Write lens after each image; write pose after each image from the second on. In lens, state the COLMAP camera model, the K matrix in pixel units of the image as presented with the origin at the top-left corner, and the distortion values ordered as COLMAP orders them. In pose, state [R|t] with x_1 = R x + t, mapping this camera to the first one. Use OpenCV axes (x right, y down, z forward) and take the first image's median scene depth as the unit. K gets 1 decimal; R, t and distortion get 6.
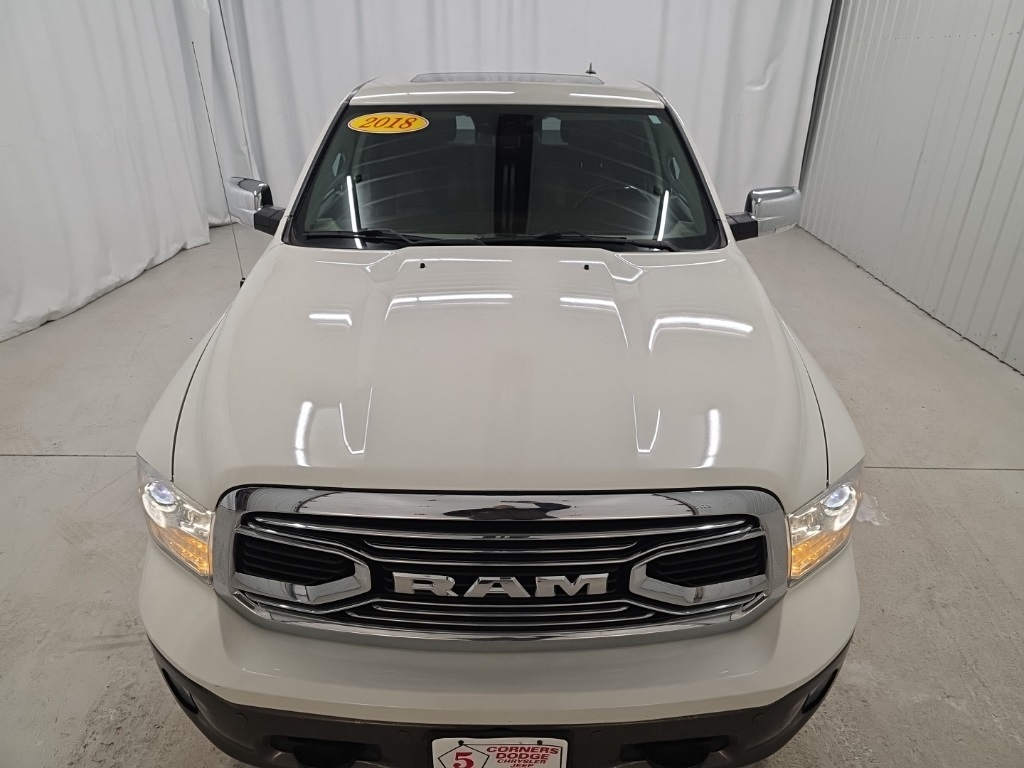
lens RADIAL K [[682.2, 0, 504.5], [0, 682.2, 378.3], [0, 0, 1]] dist [0.057647, -0.043778]
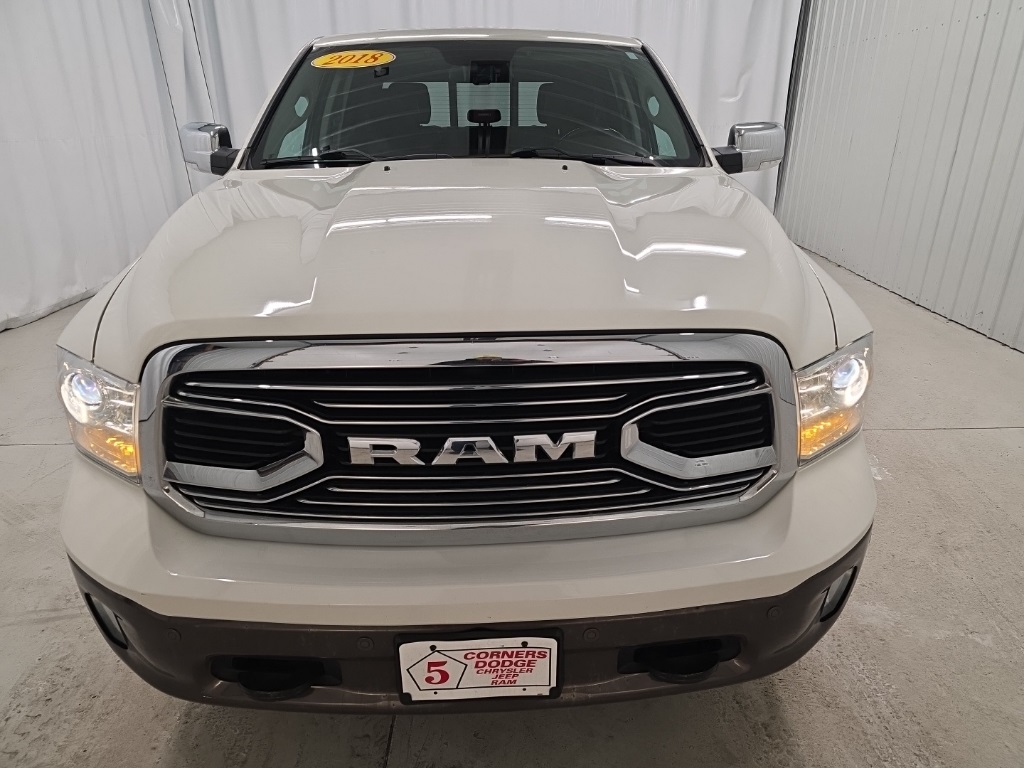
lens RADIAL K [[682.2, 0, 514.1], [0, 682.2, 382.3], [0, 0, 1]] dist [0.057647, -0.043778]
pose [[0.999133, -0.026178, 0.032385, 0.013513], [0.028066, 0.997846, -0.059287, 0.182143], [-0.030763, 0.060145, 0.997716, 0.089313]]
